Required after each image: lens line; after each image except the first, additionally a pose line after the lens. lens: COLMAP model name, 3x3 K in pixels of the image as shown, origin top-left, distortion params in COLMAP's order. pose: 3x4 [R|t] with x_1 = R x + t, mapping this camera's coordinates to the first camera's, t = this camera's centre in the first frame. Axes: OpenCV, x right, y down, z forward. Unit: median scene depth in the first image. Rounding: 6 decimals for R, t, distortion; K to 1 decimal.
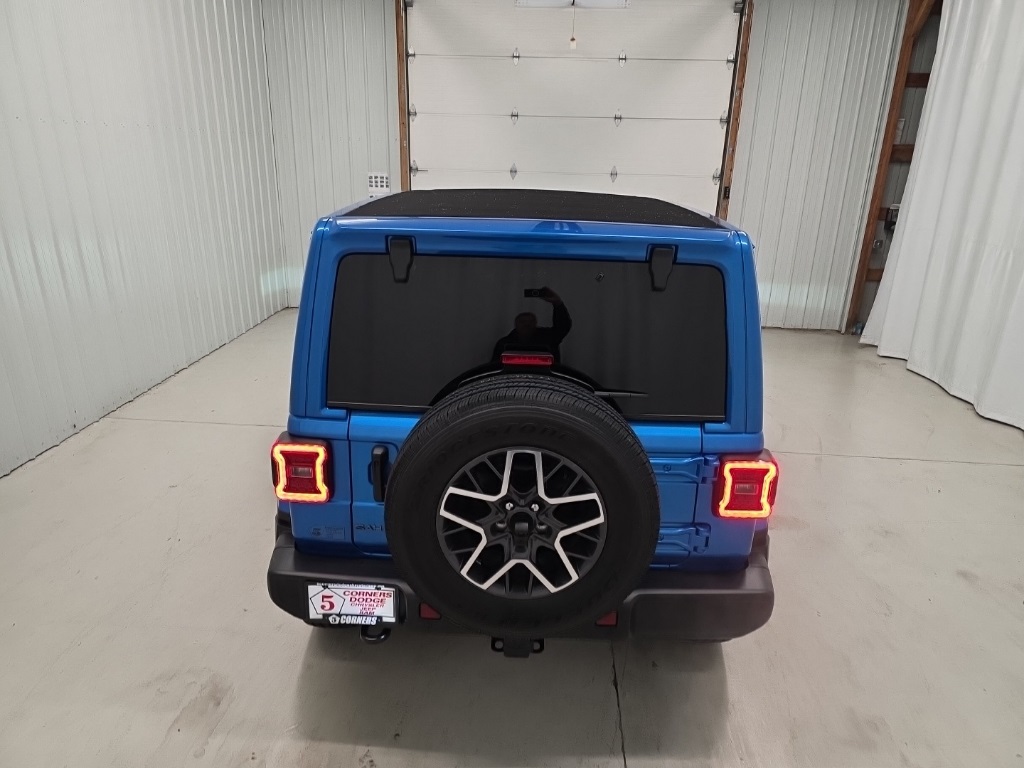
lens RADIAL K [[696.7, 0, 516.3], [0, 696.7, 388.6], [0, 0, 1]] dist [0.044529, -0.041068]
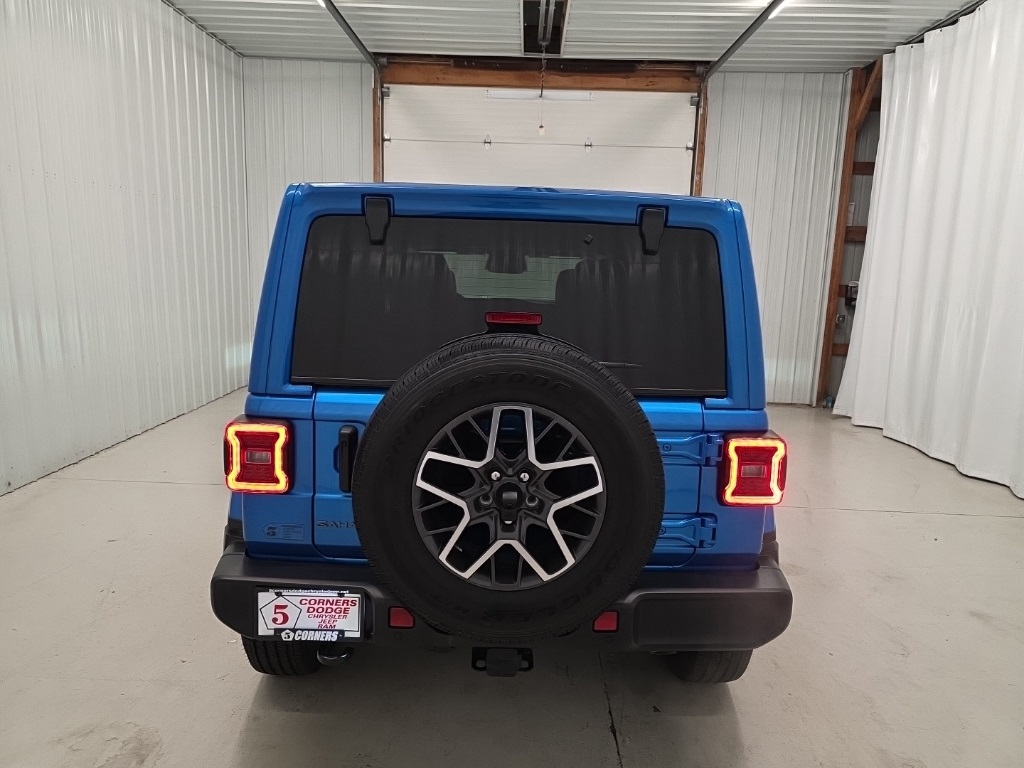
lens RADIAL K [[696.7, 0, 514.8], [0, 696.7, 377.8], [0, 0, 1]] dist [0.044529, -0.041068]
pose [[0.999019, -0.002217, 0.044218, -0.020869], [0.009802, 0.985038, -0.172061, 0.171718], [-0.043175, 0.172326, 0.984093, 0.093943]]
